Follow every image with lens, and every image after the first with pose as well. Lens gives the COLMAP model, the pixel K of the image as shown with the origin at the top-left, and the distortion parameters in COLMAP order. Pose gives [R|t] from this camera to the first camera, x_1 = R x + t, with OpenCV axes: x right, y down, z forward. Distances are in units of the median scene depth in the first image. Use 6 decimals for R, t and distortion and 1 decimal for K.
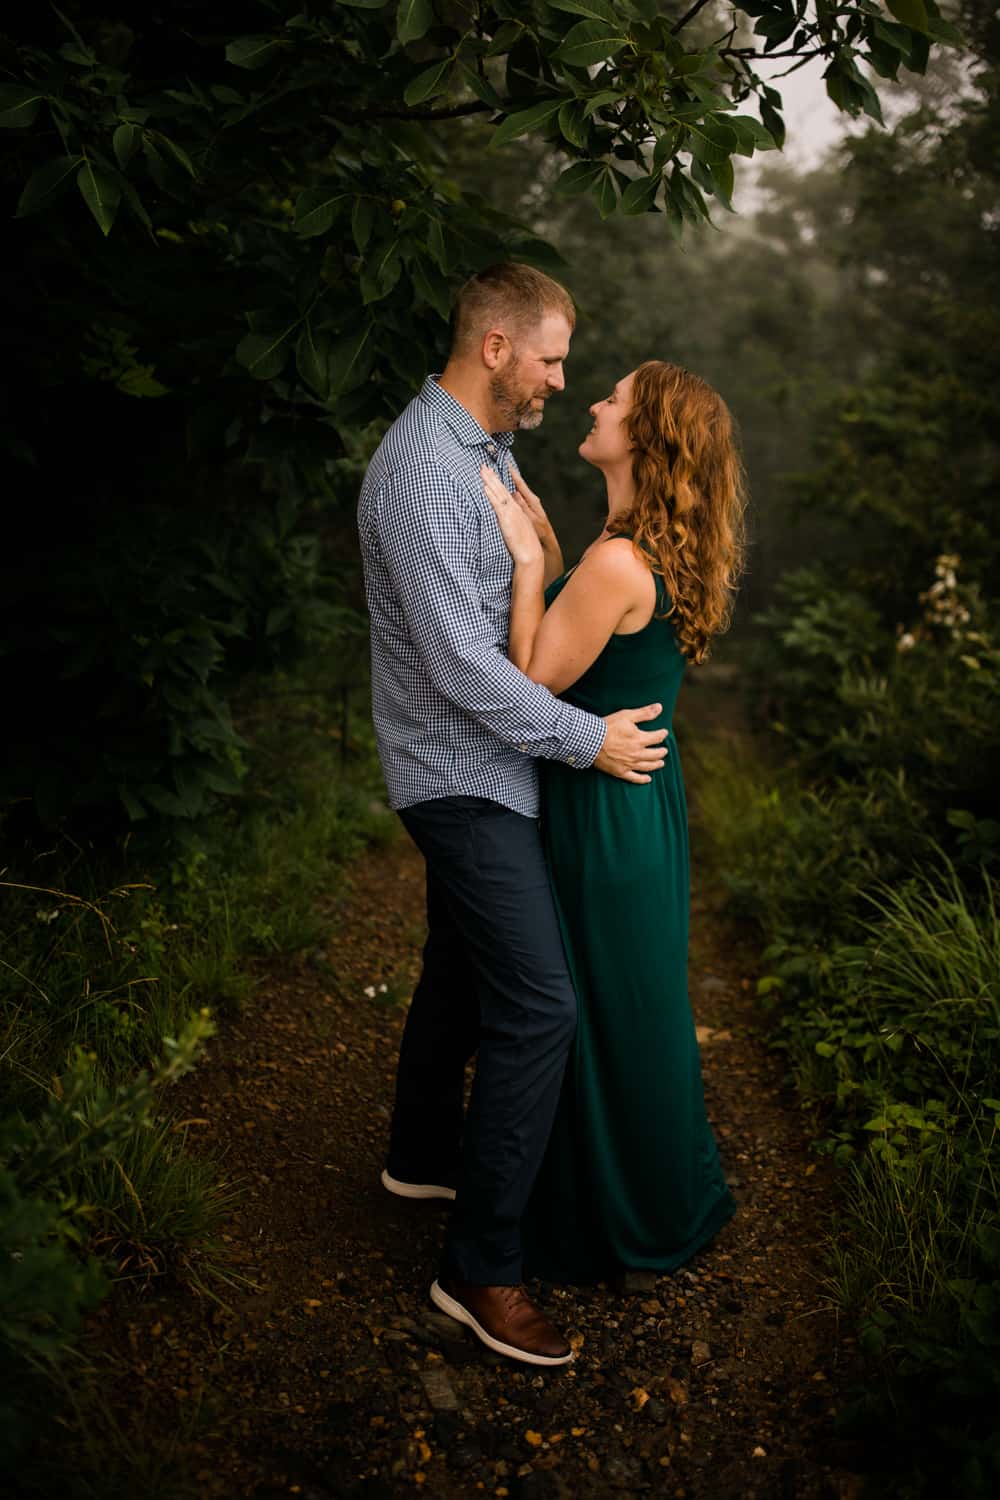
lens RADIAL K [[1533.8, 0, 456.8], [0, 1533.8, 783.0], [0, 0, 1]] dist [-0.013179, -0.003964]
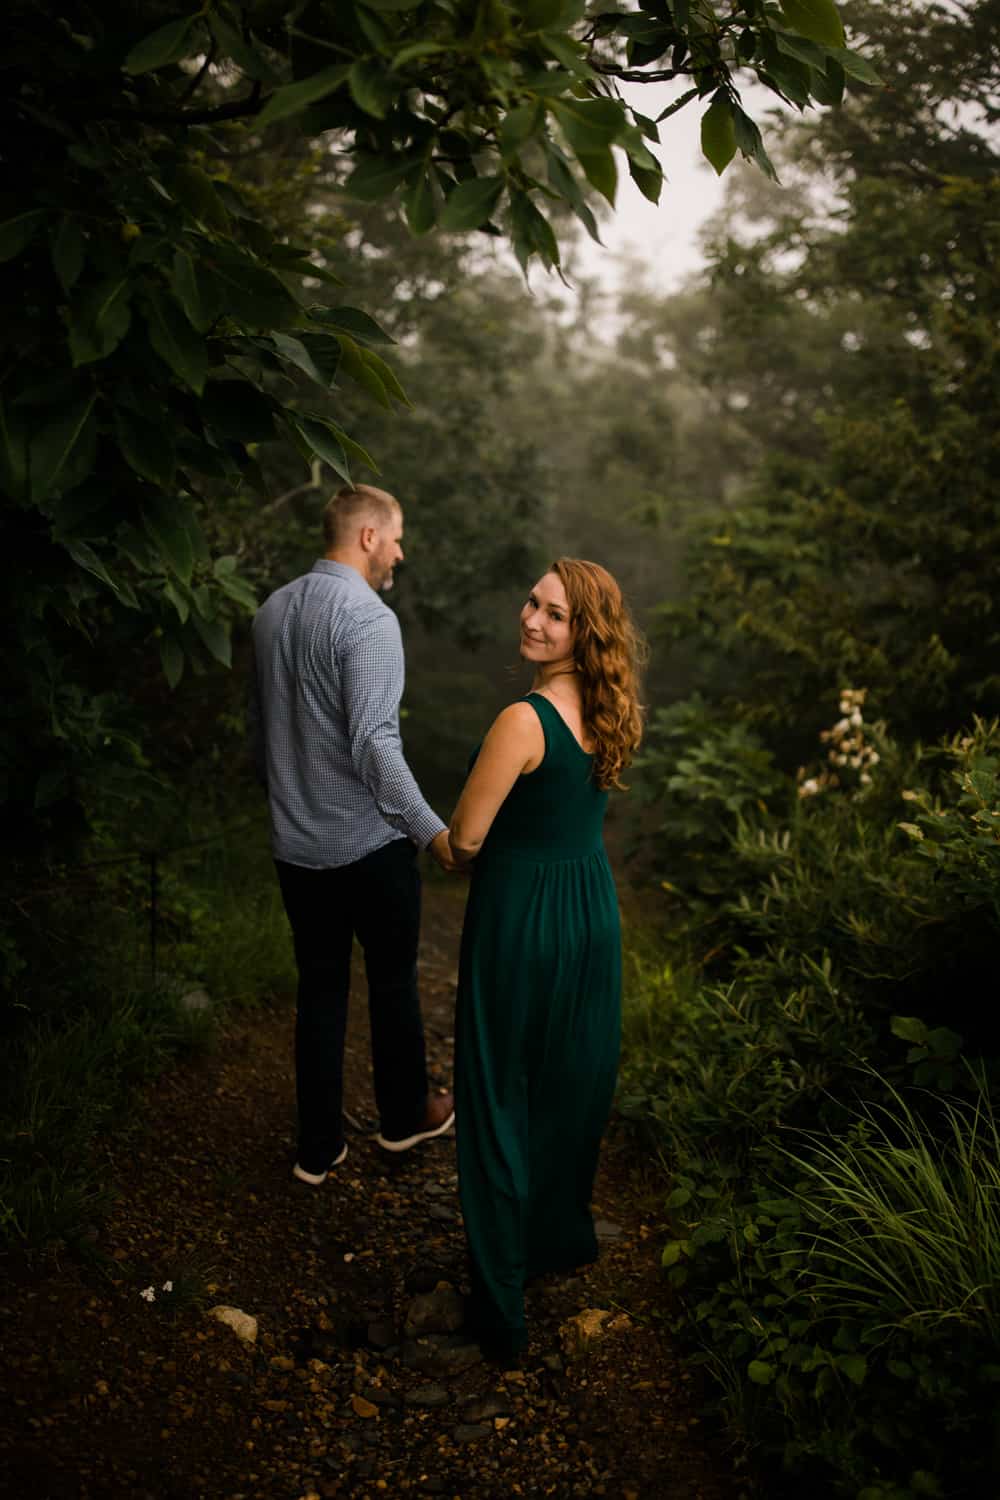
lens RADIAL K [[1512.0, 0, 467.0], [0, 1512.0, 749.5], [0, 0, 1]] dist [0.009706, 0.001402]
pose [[0.996155, -0.016574, 0.086022, 0.026793], [0.024928, 0.994976, -0.096959, -0.035798], [-0.083983, 0.098731, 0.991564, 0.164609]]
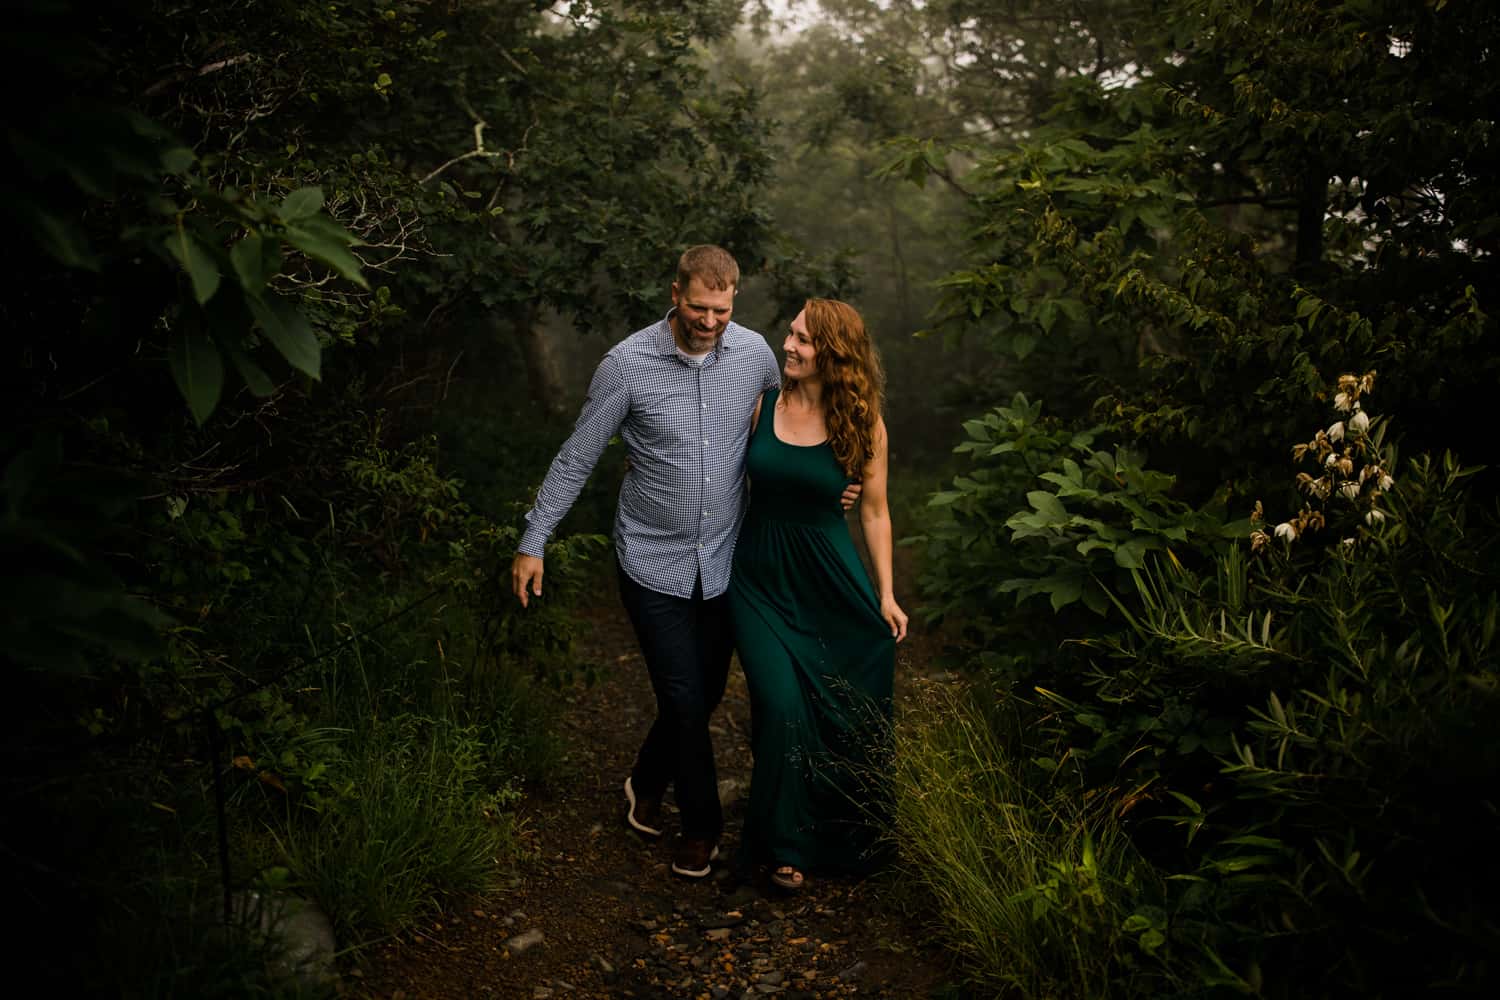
lens RADIAL K [[1494.4, 0, 708.2], [0, 1494.4, 501.4], [0, 0, 1]] dist [0.038606, 0.007977]
pose [[0.990883, -0.071249, 0.114342, 0.033426], [0.079357, 0.994525, -0.067995, -0.085050], [-0.108872, 0.076449, 0.991112, 0.502125]]
